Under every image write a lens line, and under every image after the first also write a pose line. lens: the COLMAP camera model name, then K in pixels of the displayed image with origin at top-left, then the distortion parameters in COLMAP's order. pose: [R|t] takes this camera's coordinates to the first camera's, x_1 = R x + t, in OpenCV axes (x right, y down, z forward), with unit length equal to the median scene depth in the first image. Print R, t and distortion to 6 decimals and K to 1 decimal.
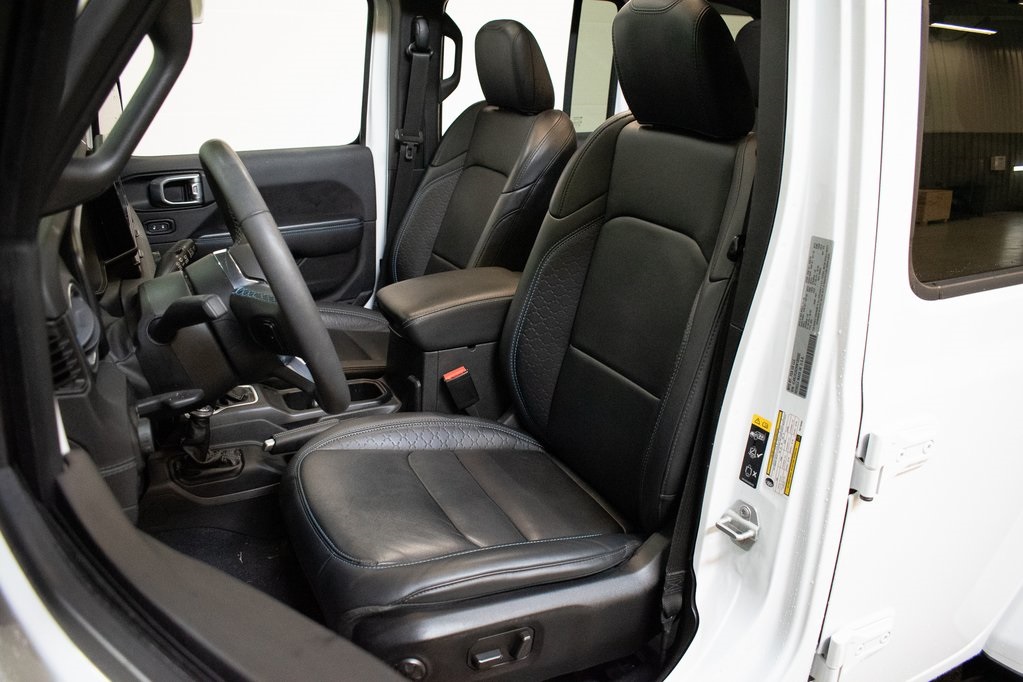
lens RADIAL K [[797.5, 0, 512.1], [0, 797.5, 341.9], [0, 0, 1]] dist [-0.107648, 0.025252]
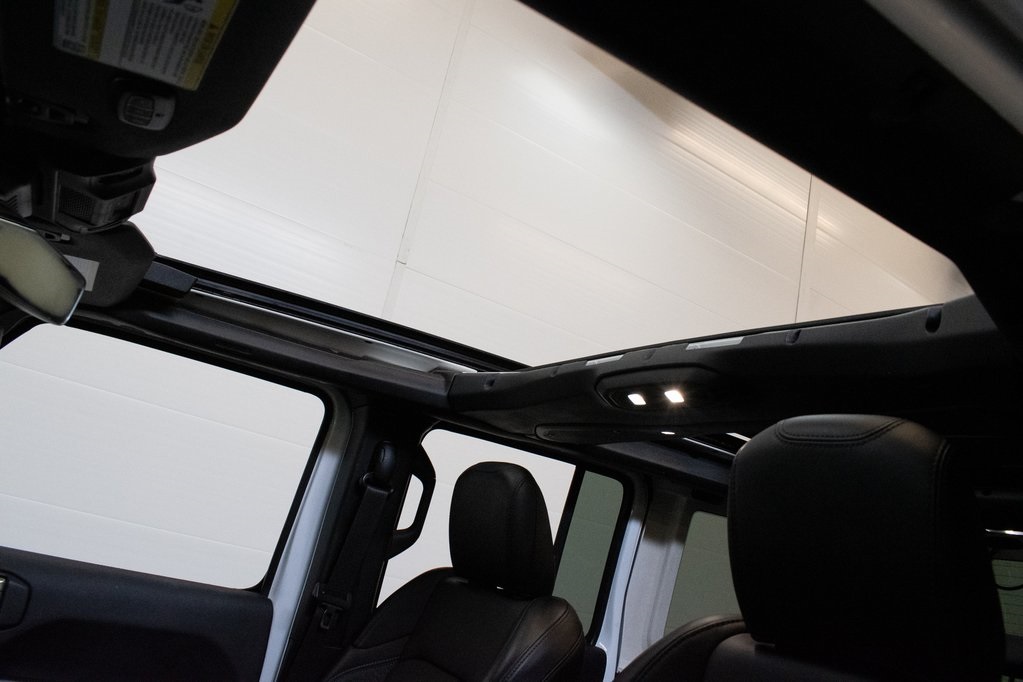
lens RADIAL K [[797.5, 0, 513.3], [0, 797.5, 339.4], [0, 0, 1]] dist [-0.107648, 0.025252]
pose [[0.978934, 0.201205, 0.034697, -0.045187], [-0.144408, 0.802440, -0.578996, -0.067426], [-0.144339, 0.561788, 0.814592, 0.297109]]
